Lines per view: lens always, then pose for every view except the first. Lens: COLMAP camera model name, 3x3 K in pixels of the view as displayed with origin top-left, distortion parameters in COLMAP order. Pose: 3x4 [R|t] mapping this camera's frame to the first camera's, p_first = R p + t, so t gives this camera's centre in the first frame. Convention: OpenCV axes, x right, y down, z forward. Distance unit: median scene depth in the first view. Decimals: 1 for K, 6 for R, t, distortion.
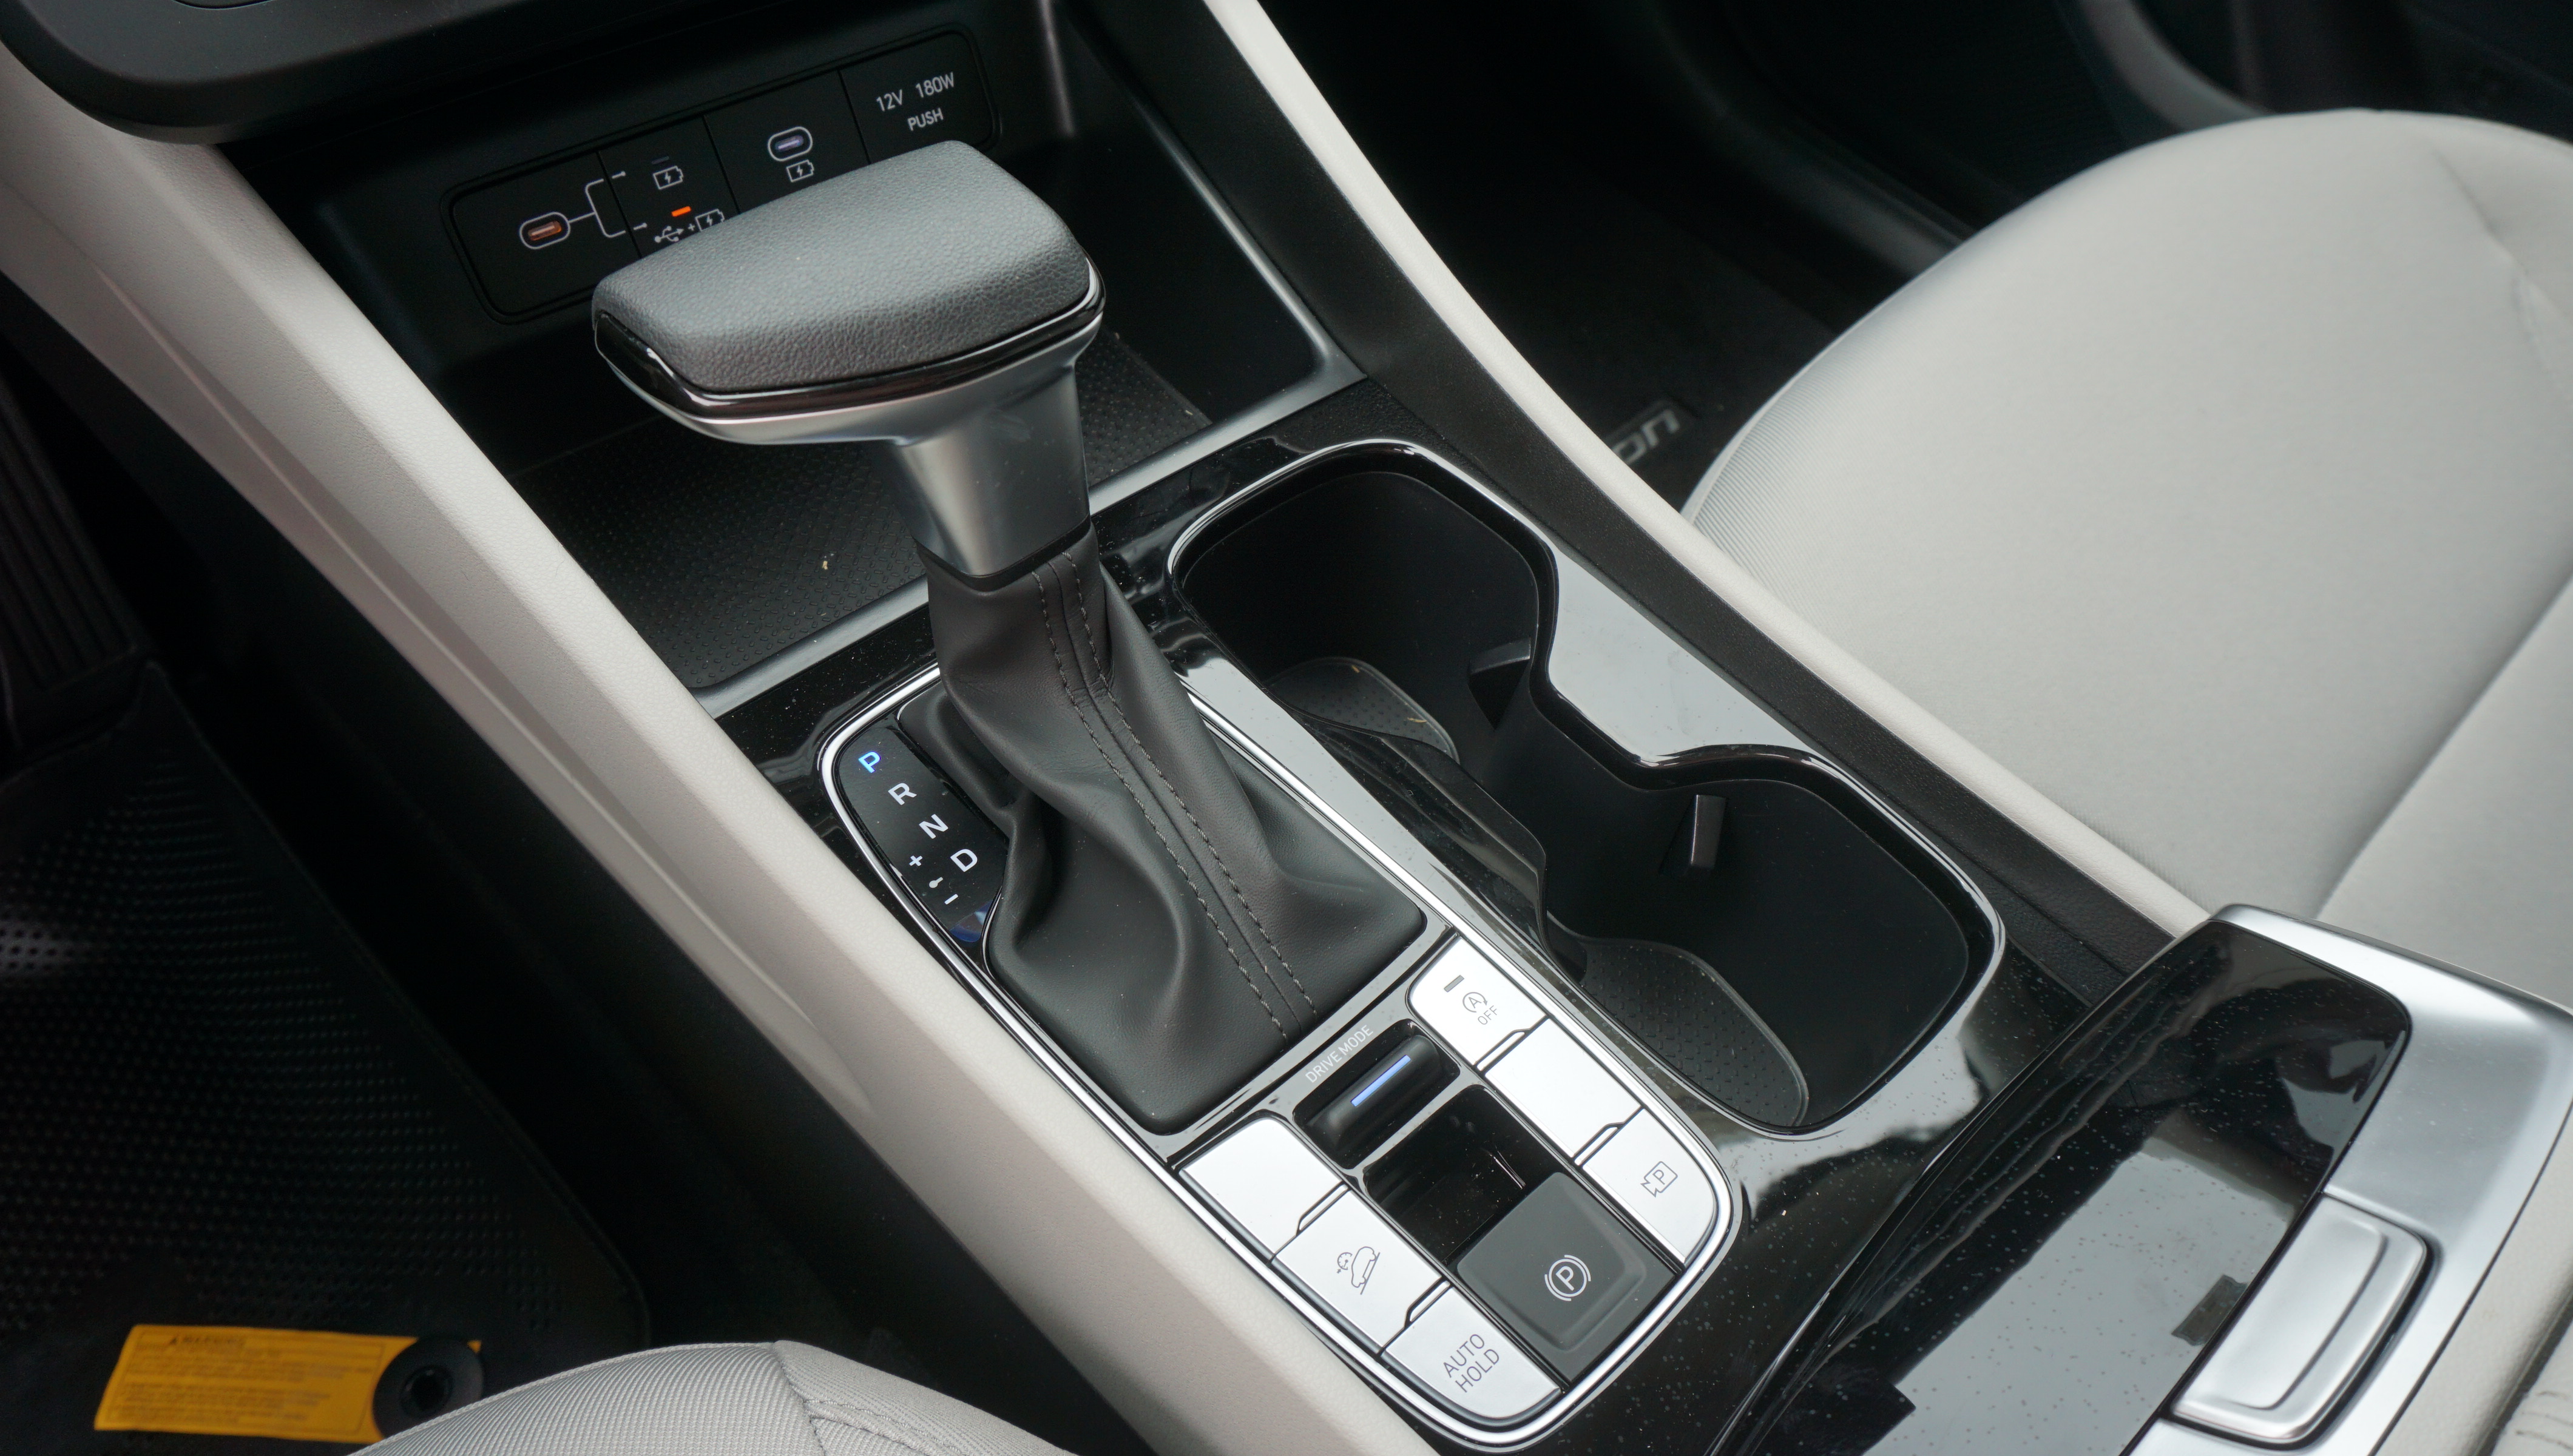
lens RADIAL K [[1683.6, 0, 1289.6], [0, 1683.6, 646.8], [0, 0, 1]] dist [-0.017848, -0.000794]
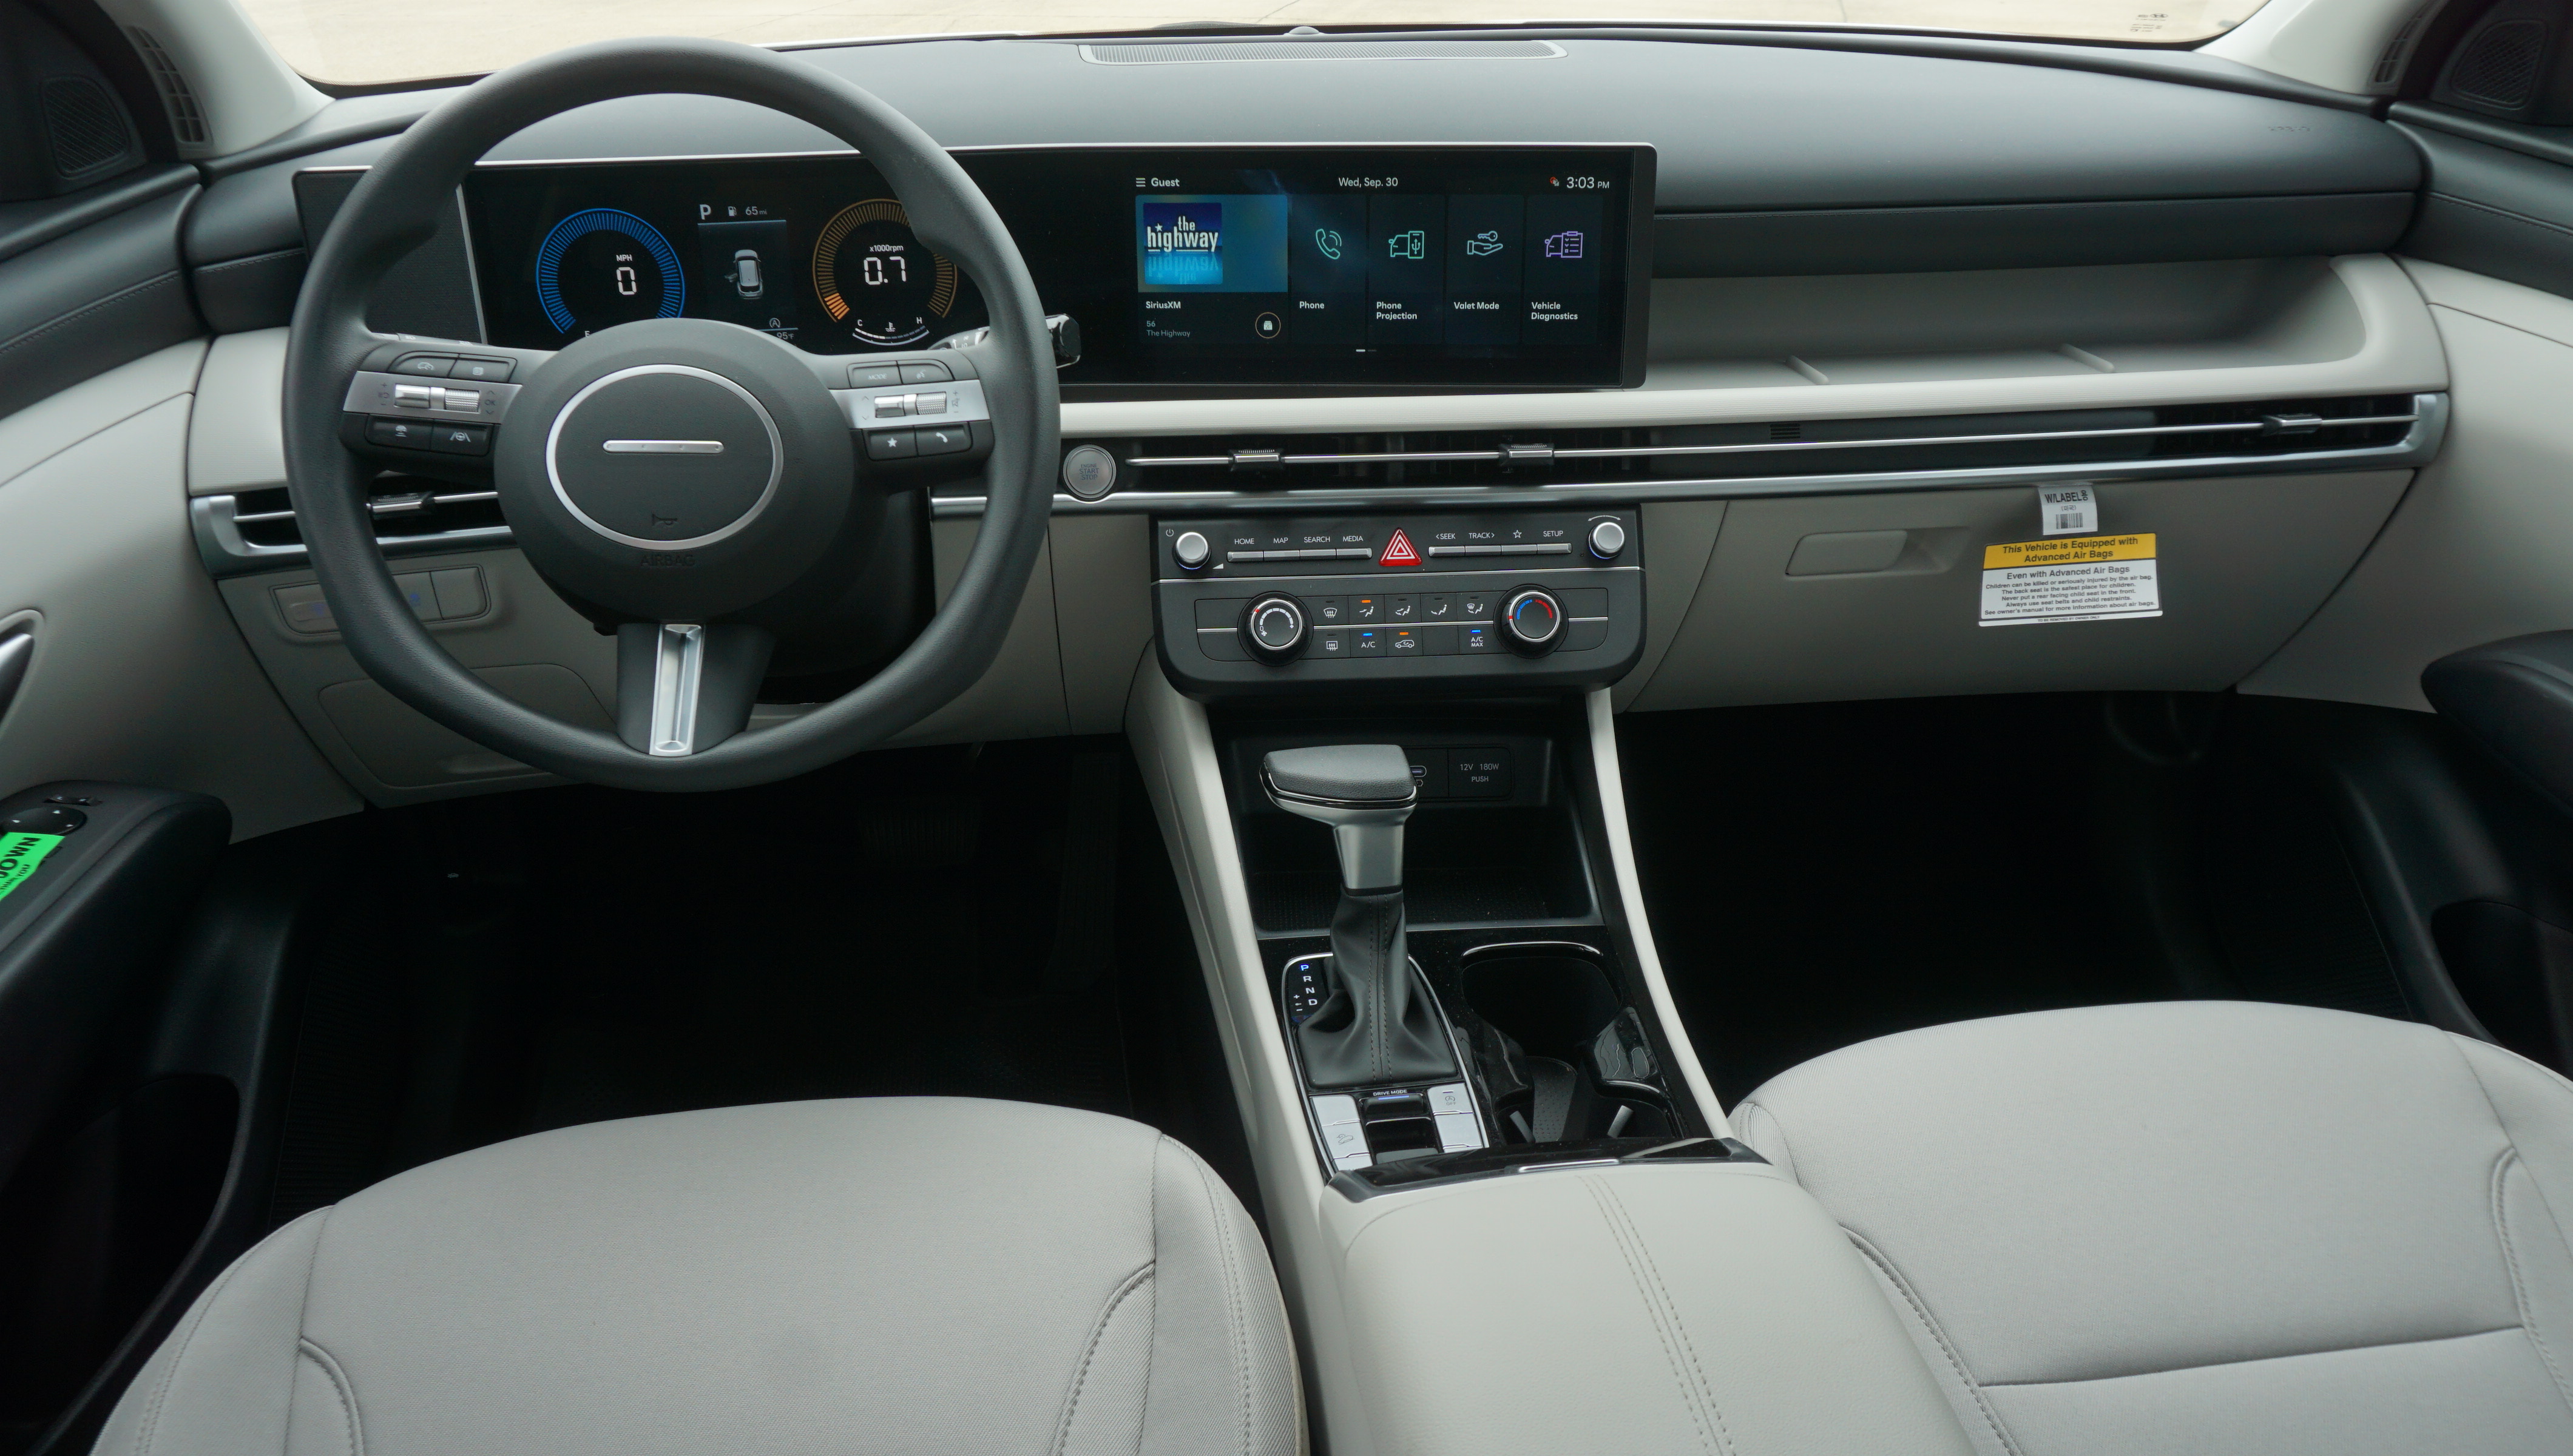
lens RADIAL K [[1723.8, 0, 1286.5], [0, 1723.8, 728.0], [0, 0, 1]] dist [-0.032137, 0.067792]
pose [[0.808013, 0.195910, -0.555638, 0.933894], [-0.418962, 0.854133, -0.308103, 0.486964], [0.414228, 0.481743, 0.772230, -1.003795]]
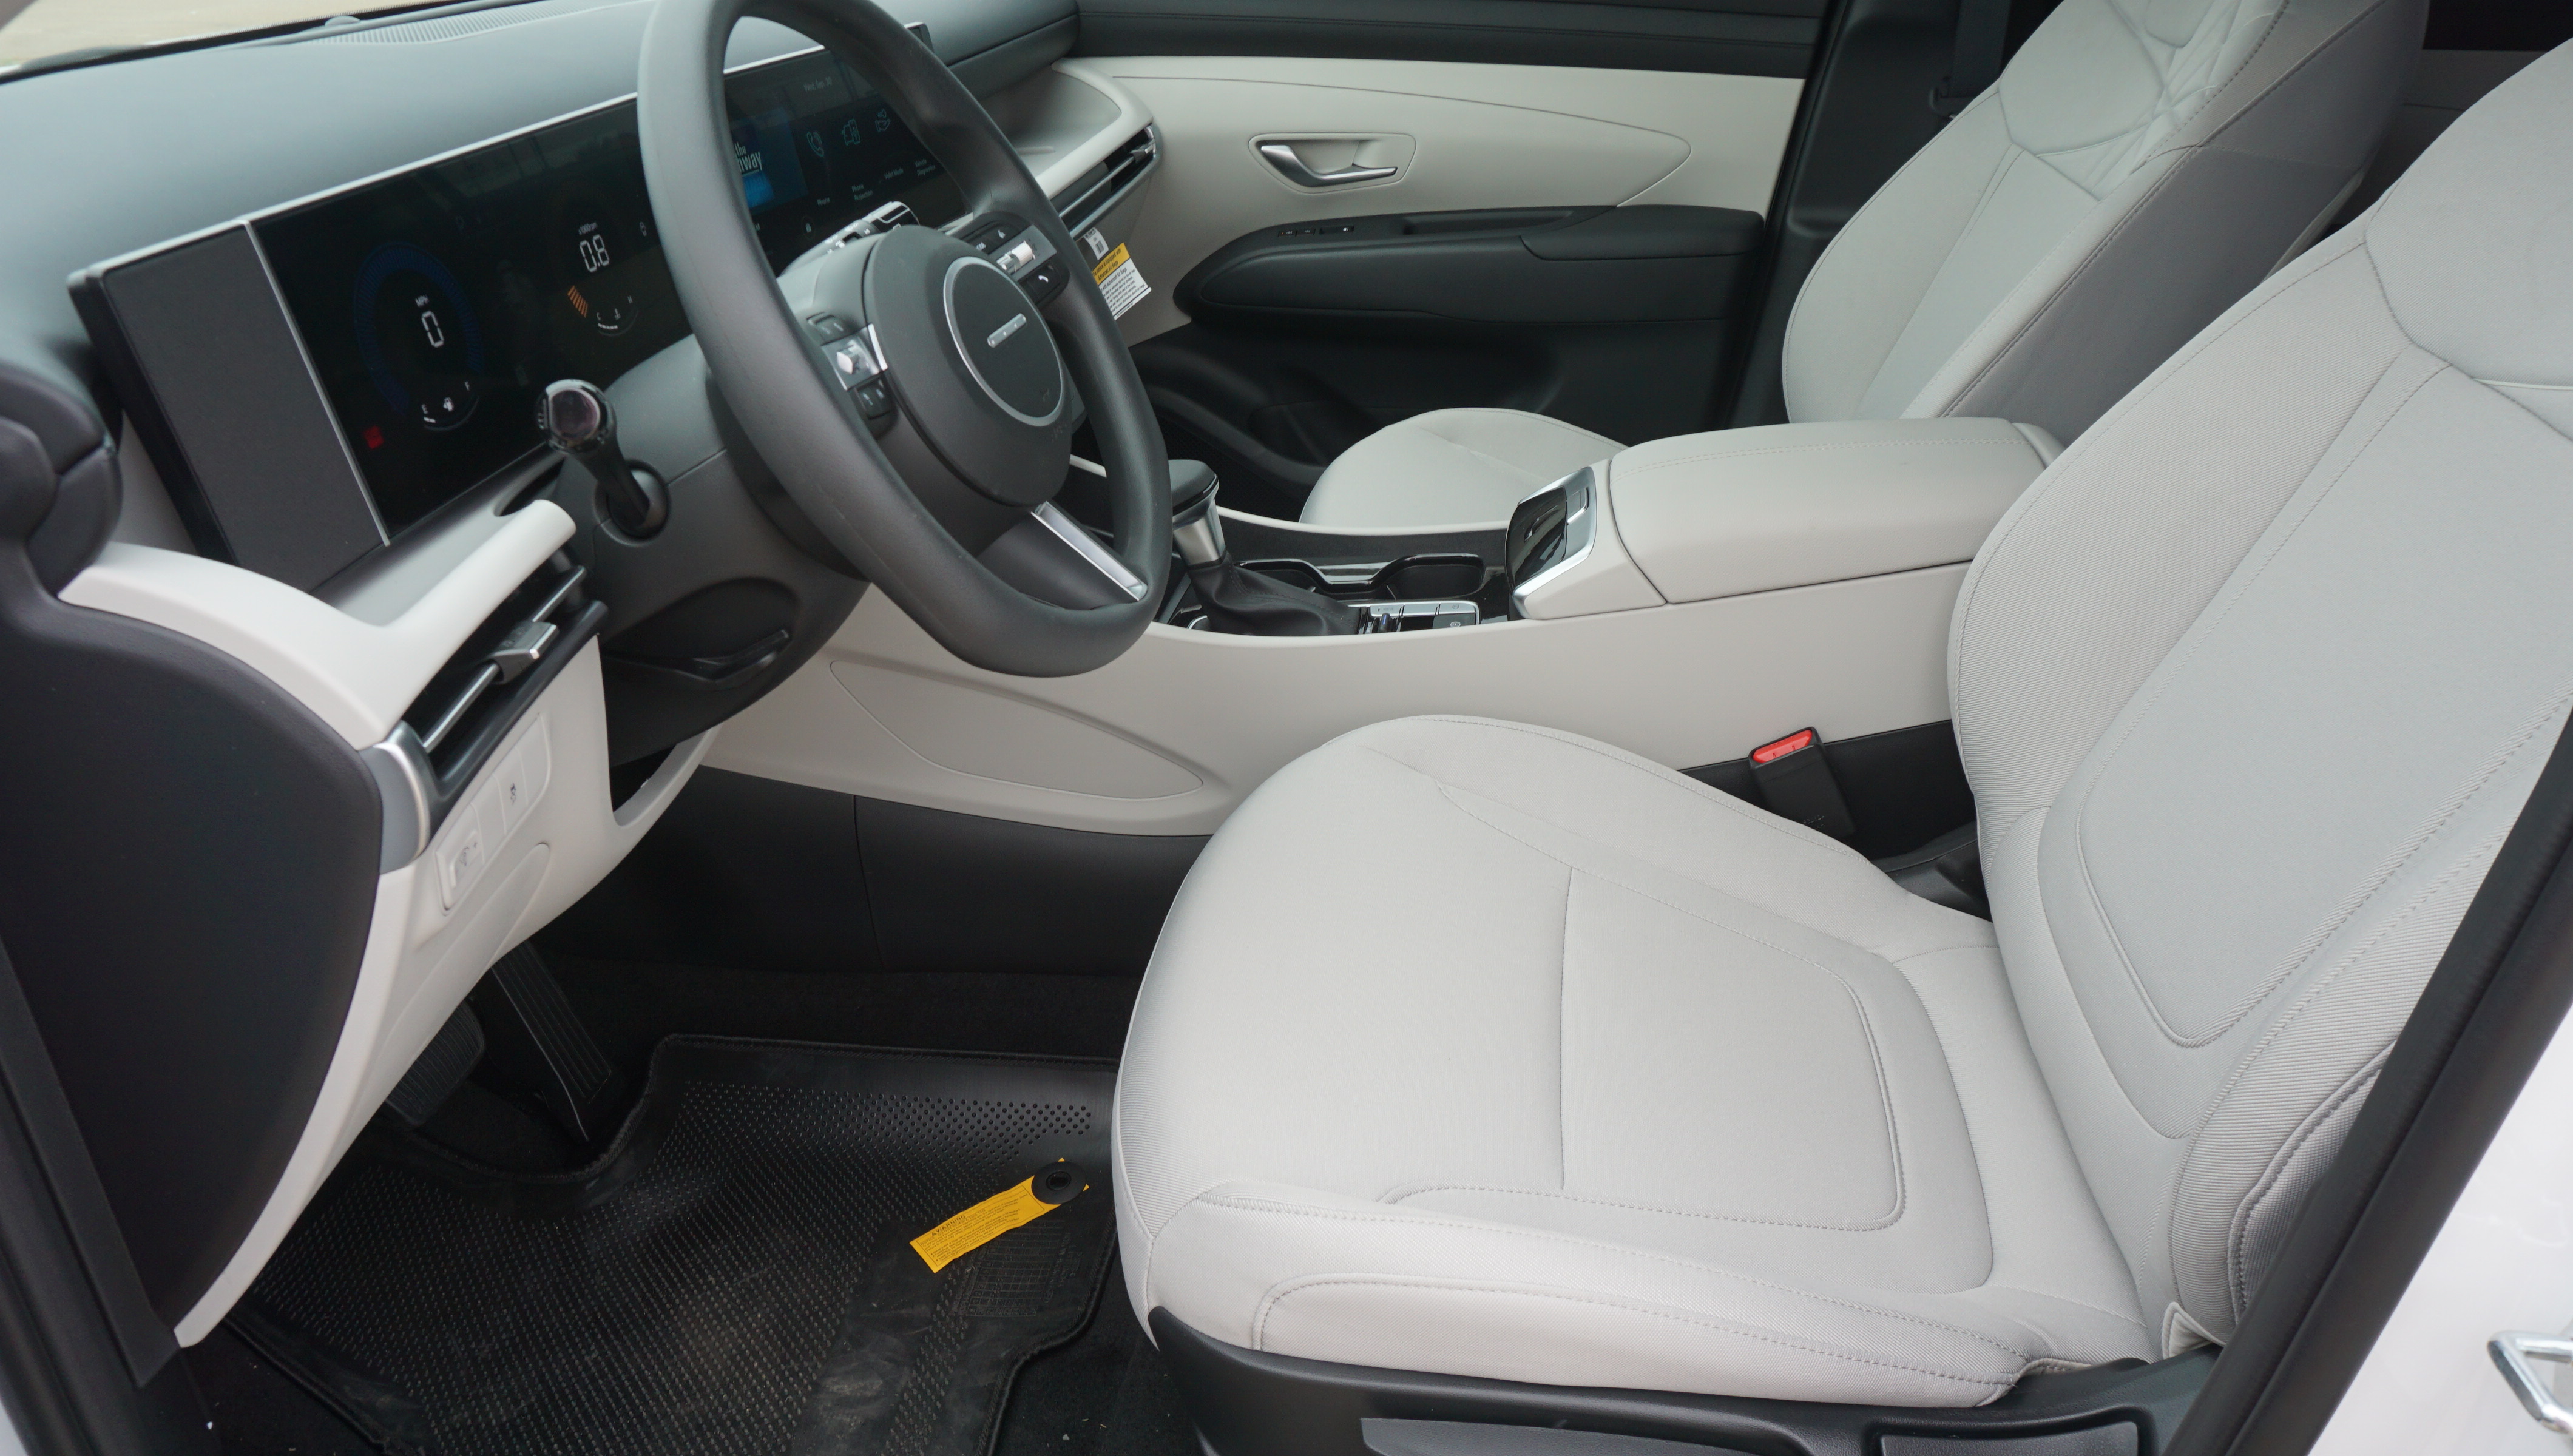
lens RADIAL K [[1721.2, 0, 1286.5], [0, 1721.2, 728.0], [0, 0, 1]] dist [-0.040537, 0.024617]
pose [[0.759300, -0.396457, 0.516028, -1.599740], [0.569723, 0.788188, -0.232755, 0.891672], [-0.314450, 0.470724, 0.824342, -1.439077]]
